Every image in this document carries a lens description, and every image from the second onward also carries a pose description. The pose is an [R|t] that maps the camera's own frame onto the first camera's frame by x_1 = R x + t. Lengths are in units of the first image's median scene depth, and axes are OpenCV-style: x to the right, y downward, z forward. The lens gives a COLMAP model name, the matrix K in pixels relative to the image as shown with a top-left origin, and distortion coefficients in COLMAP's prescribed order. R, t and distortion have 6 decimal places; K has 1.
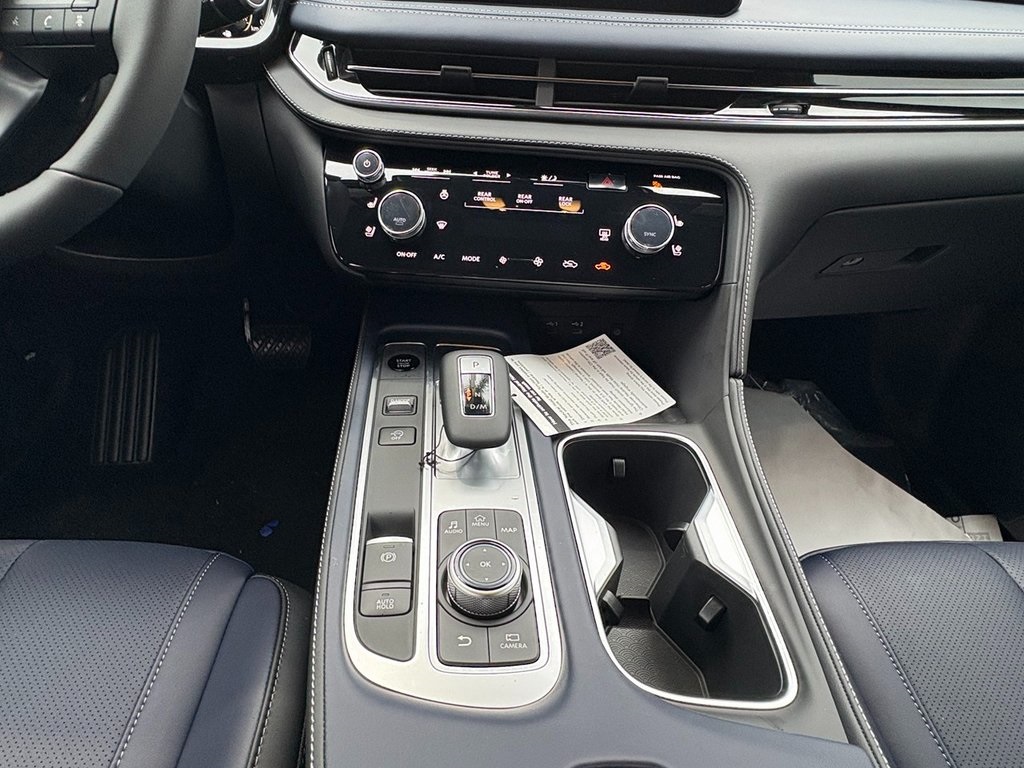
lens RADIAL K [[672.5, 0, 512.0], [0, 672.5, 384.0], [0, 0, 1]] dist [-0.003419, -0.000106]
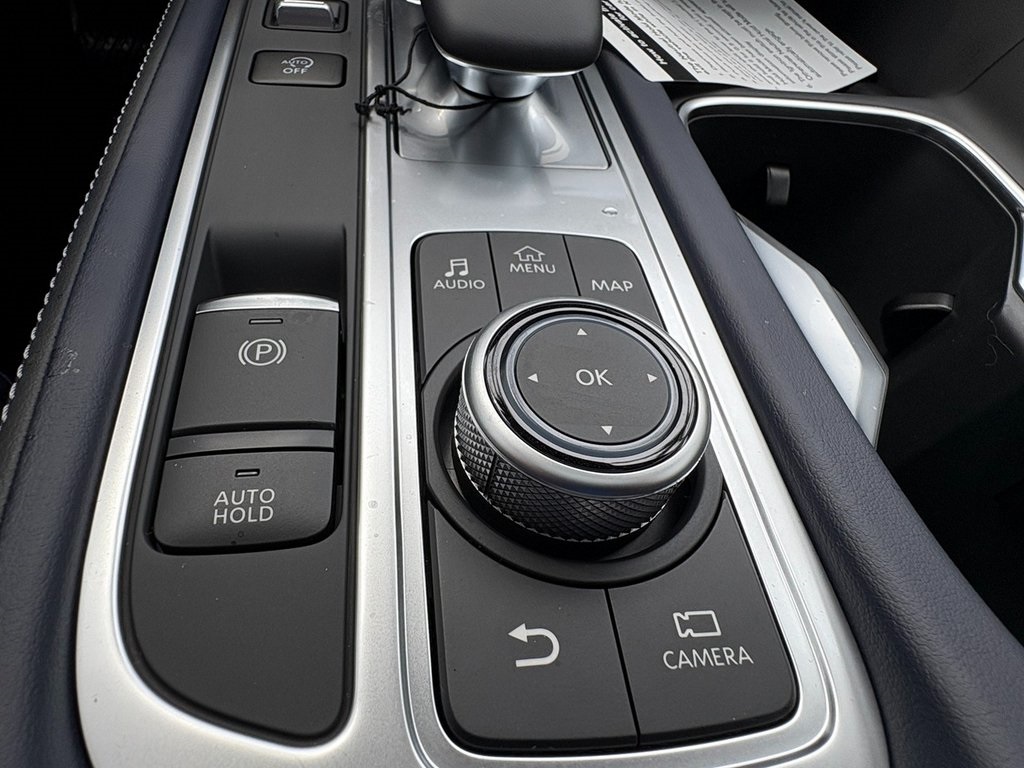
lens RADIAL K [[672.5, 0, 512.0], [0, 672.5, 384.0], [0, 0, 1]] dist [-0.003419, -0.000106]
pose [[0.995854, 0.012839, 0.090056, -0.088923], [-0.036244, 0.964016, 0.263362, 0.173581], [-0.083434, -0.265534, 0.960485, 0.641012]]
